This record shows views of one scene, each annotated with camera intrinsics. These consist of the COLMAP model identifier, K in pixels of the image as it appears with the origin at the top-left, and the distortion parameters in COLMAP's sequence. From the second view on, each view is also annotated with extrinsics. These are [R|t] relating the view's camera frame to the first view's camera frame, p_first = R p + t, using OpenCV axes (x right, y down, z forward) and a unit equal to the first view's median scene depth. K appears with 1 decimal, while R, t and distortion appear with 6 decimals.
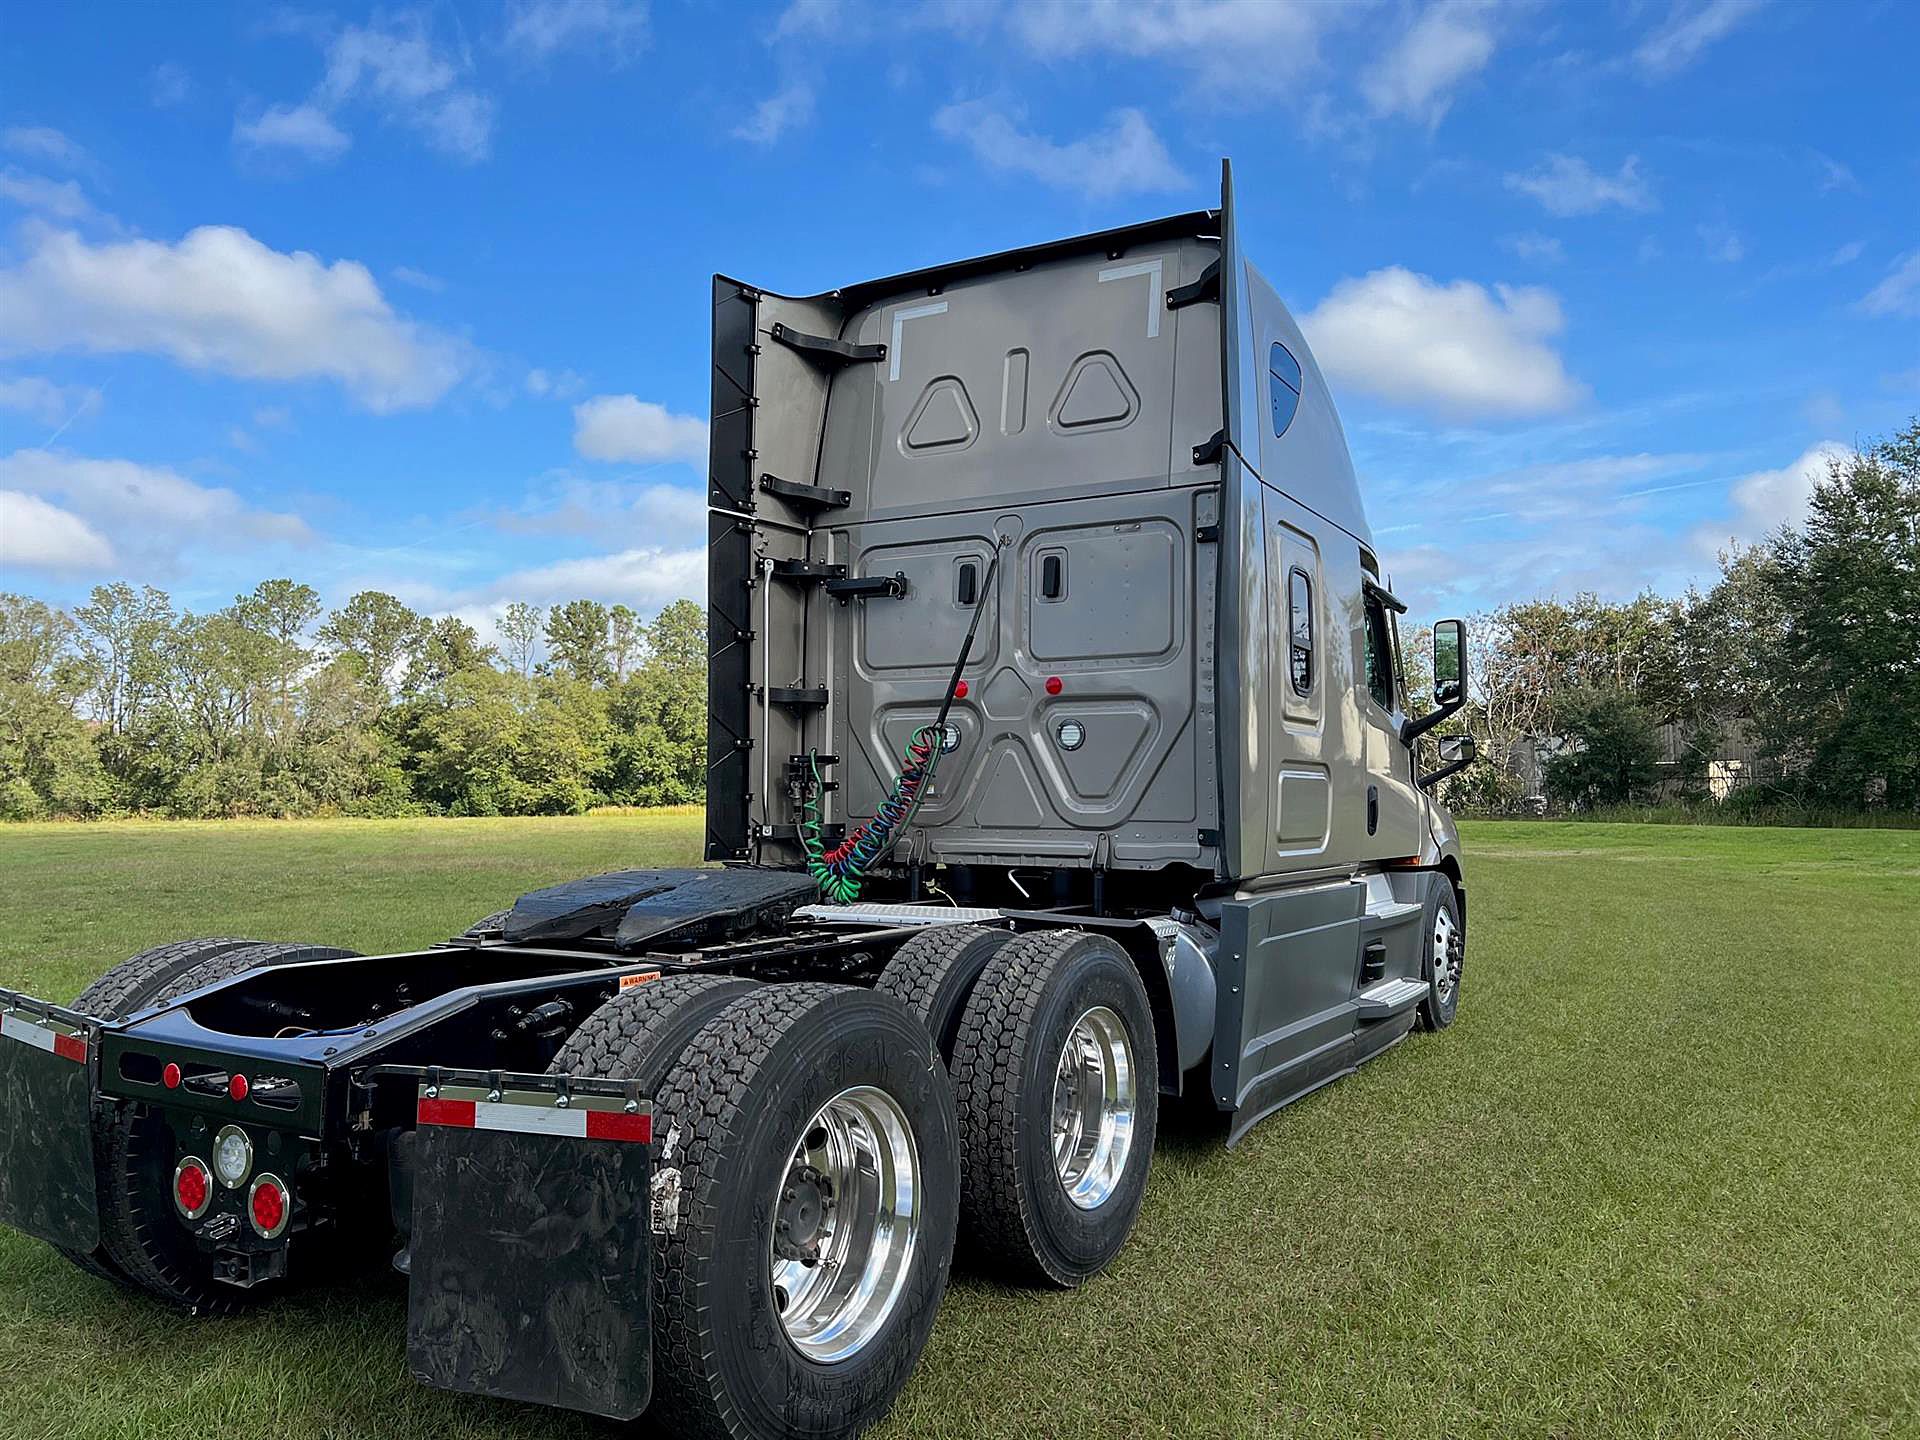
lens RADIAL K [[1450.0, 0, 947.7], [0, 1450.0, 721.7], [0, 0, 1]] dist [0.022960, -0.007118]
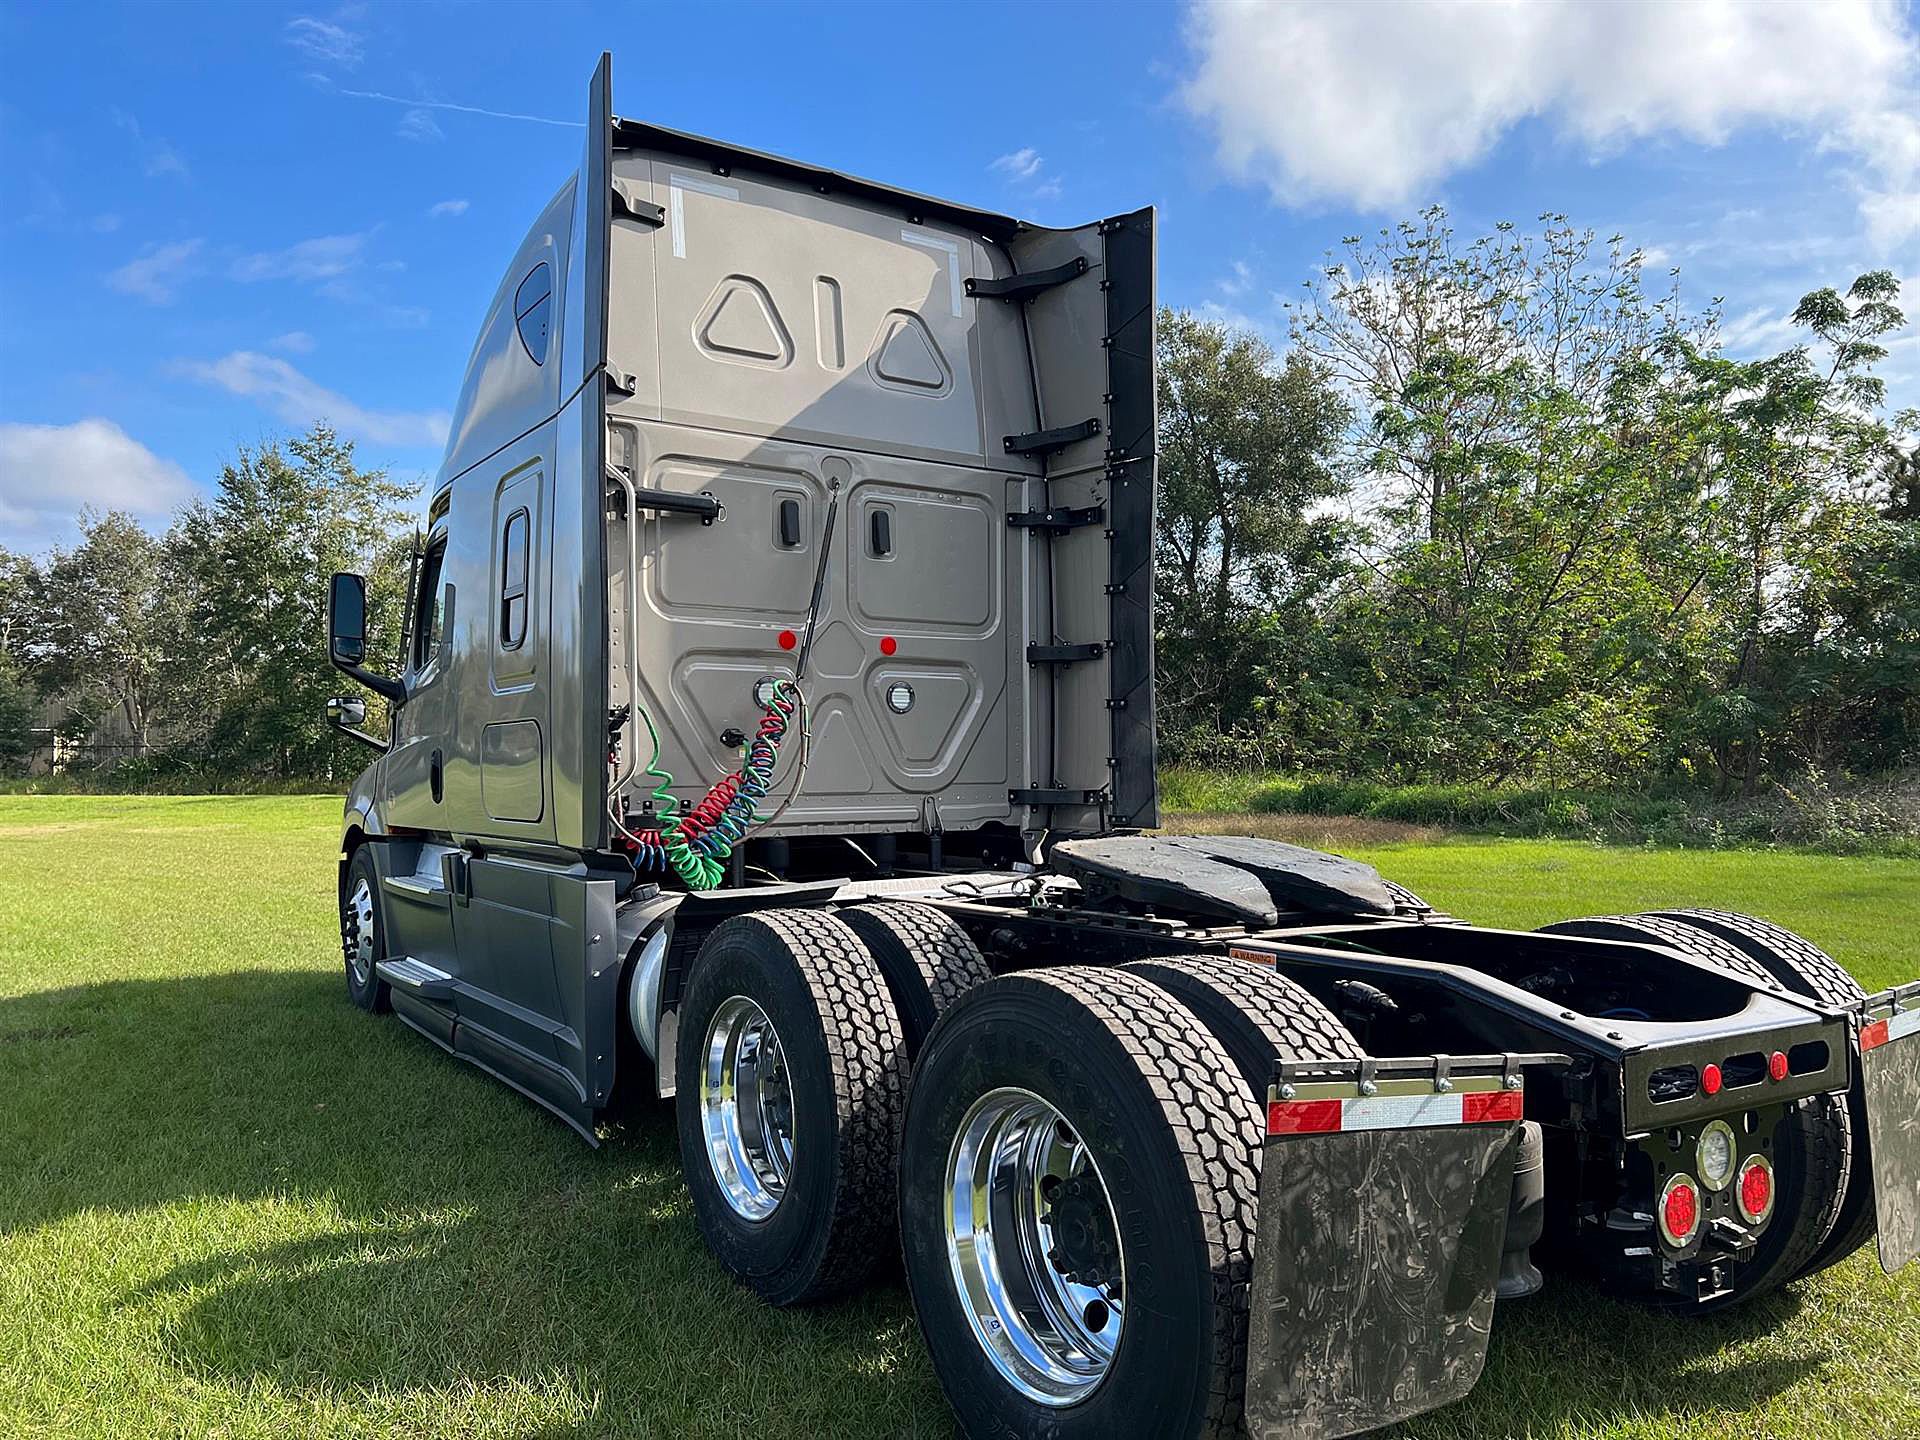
lens RADIAL K [[1450.0, 0, 950.6], [0, 1450.0, 714.8], [0, 0, 1]] dist [0.022960, -0.007118]
pose [[0.432322, 0.030612, 0.901199, -0.777973], [-0.045092, 0.998907, -0.012300, 0.031278], [-0.900591, -0.035319, 0.433230, 0.539208]]
